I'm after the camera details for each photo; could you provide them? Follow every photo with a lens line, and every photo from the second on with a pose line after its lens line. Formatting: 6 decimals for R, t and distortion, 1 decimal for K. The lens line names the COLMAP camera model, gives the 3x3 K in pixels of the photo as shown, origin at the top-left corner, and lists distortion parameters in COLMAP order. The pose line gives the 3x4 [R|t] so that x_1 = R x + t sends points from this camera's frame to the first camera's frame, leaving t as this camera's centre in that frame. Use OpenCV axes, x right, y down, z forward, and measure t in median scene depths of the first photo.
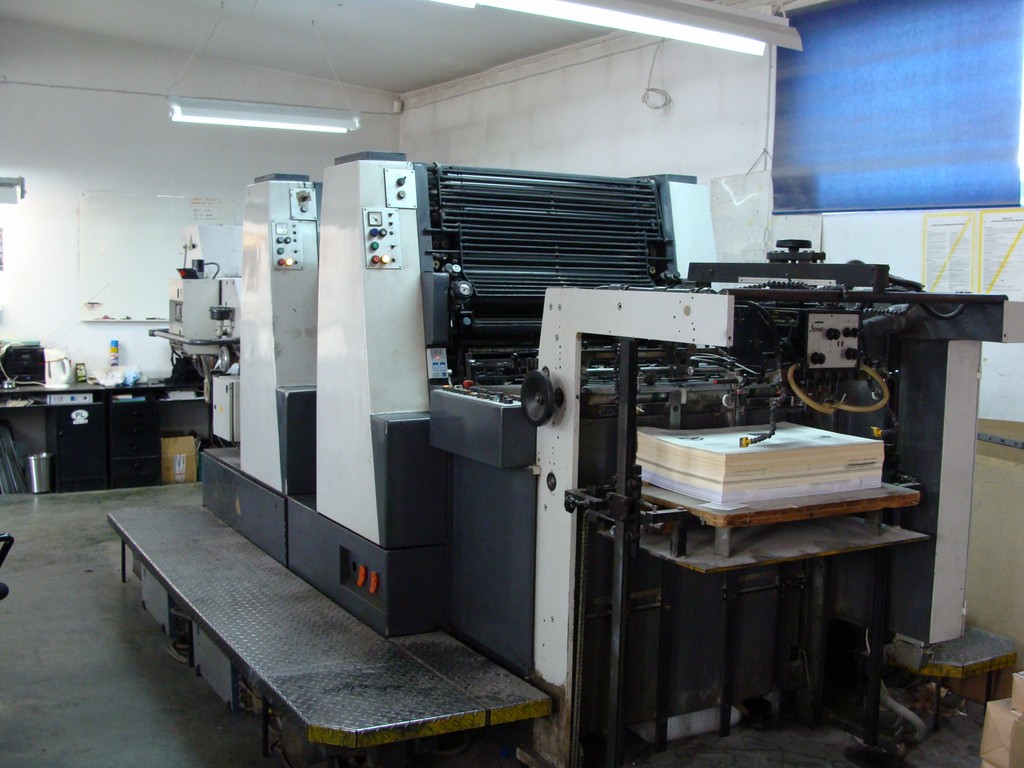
lens RADIAL K [[1145.3, 0, 515.0], [0, 1145.3, 392.4], [0, 0, 1]] dist [-0.141848, 0.000000]
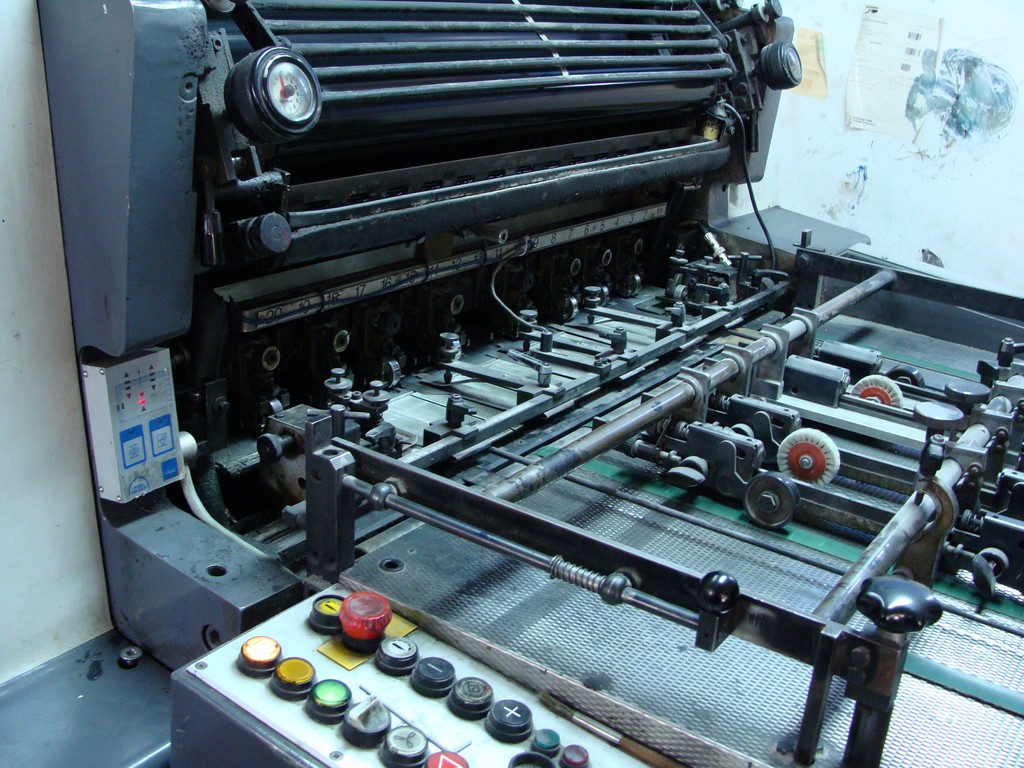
lens RADIAL K [[1145.3, 0, 512.0], [0, 1145.3, 383.5], [0, 0, 1]] dist [-0.141848, 0.000000]
pose [[0.895599, -0.068129, 0.439615, -0.097636], [-0.081968, 0.946012, 0.313596, -0.105601], [-0.437246, -0.316891, 0.841663, 0.797877]]
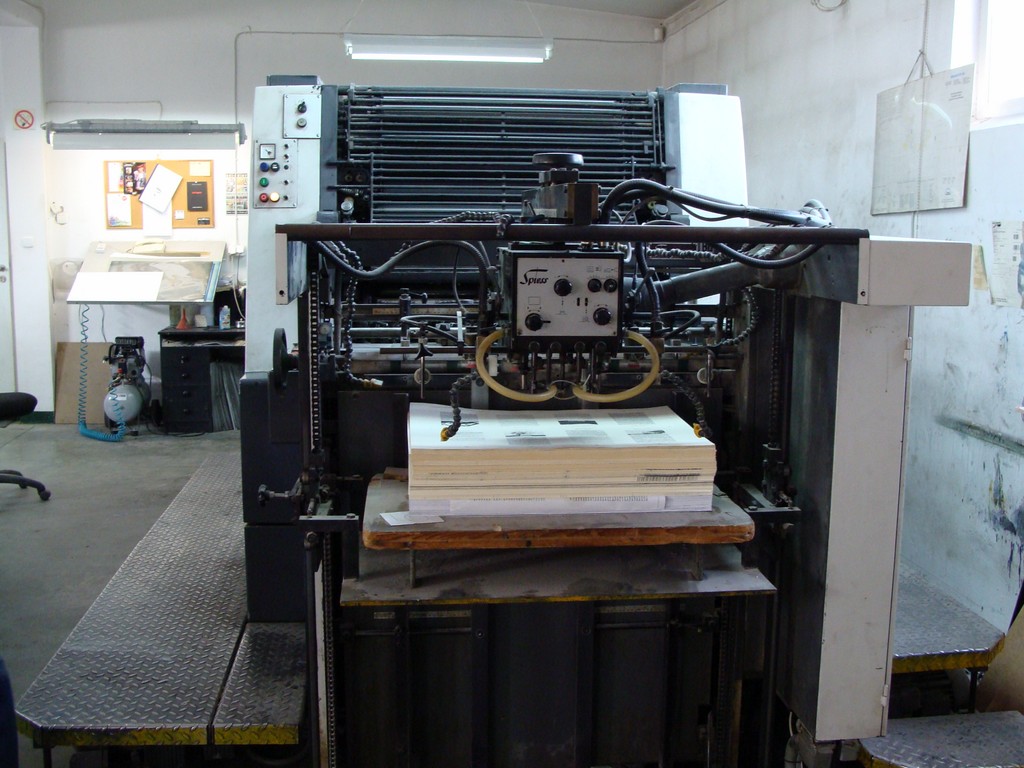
lens RADIAL K [[1145.3, 0, 511.4], [0, 1145.3, 376.2], [0, 0, 1]] dist [-0.141848, 0.000000]
pose [[0.916938, 0.044337, -0.396559, 0.407115], [-0.030988, 0.998719, 0.040010, -0.018741], [0.397825, -0.024398, 0.917137, 0.262838]]
